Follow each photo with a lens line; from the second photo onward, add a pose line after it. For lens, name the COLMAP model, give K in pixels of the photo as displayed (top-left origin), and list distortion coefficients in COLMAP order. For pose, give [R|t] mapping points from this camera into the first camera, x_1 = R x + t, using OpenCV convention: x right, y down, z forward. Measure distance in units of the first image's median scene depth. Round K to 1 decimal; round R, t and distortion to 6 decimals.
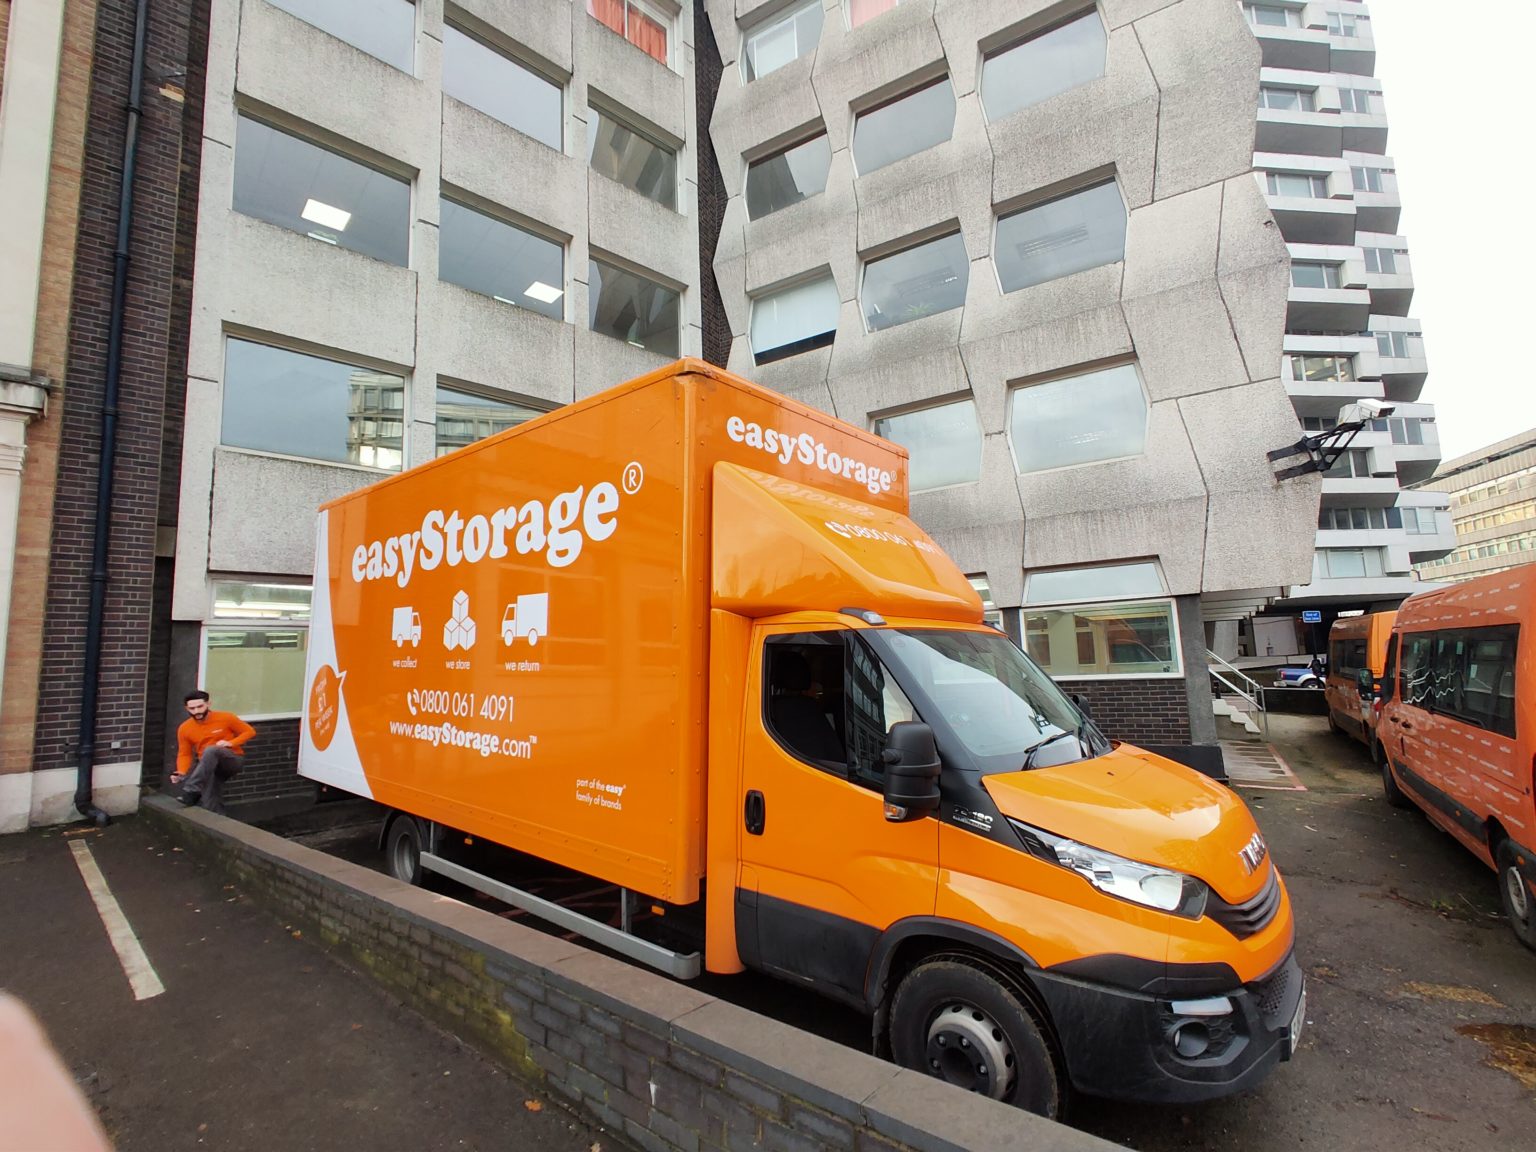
lens RADIAL K [[701.8, 0, 768.0], [0, 701.8, 576.0], [0, 0, 1]] dist [-0.000493, 0.004341]
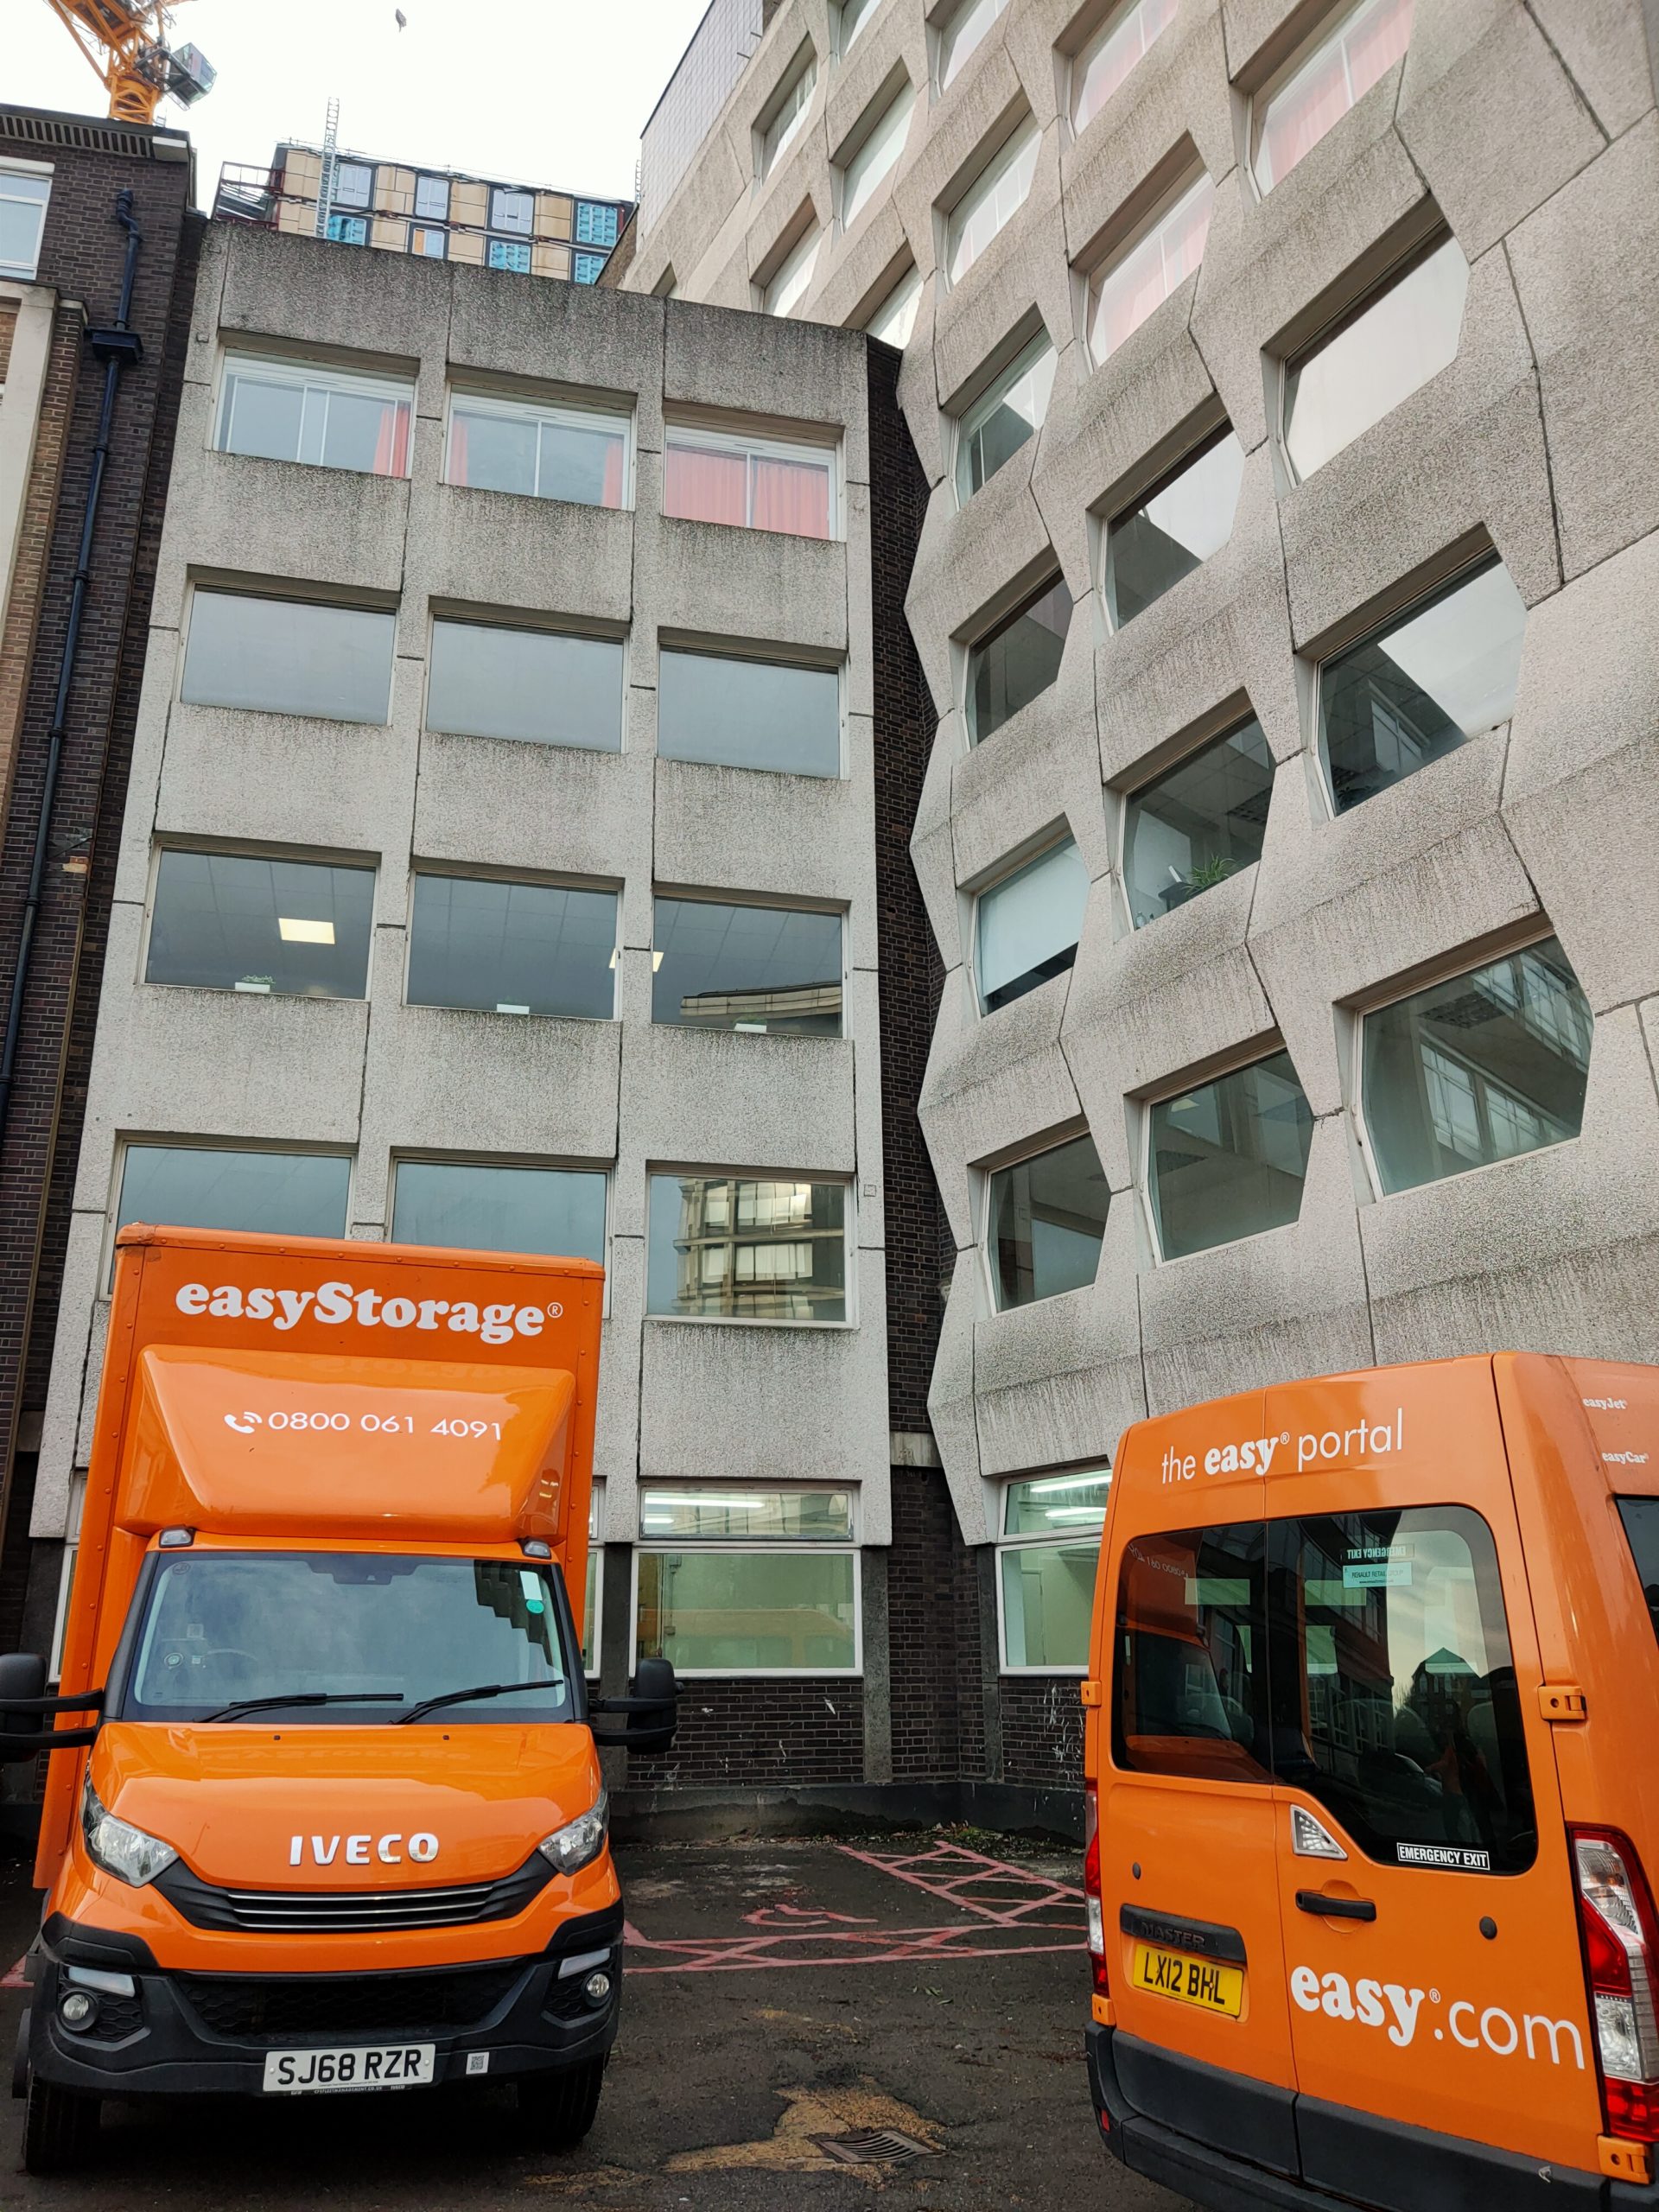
lens RADIAL K [[1686.6, 0, 829.5], [0, 1686.6, 1106.0], [0, 0, 1]] dist [0.067891, -0.107026]
pose [[0.857896, -0.129042, -0.497356, 0.648383], [0.039292, 0.981592, -0.186906, -0.012457], [0.512319, 0.140804, 0.847174, -0.132754]]
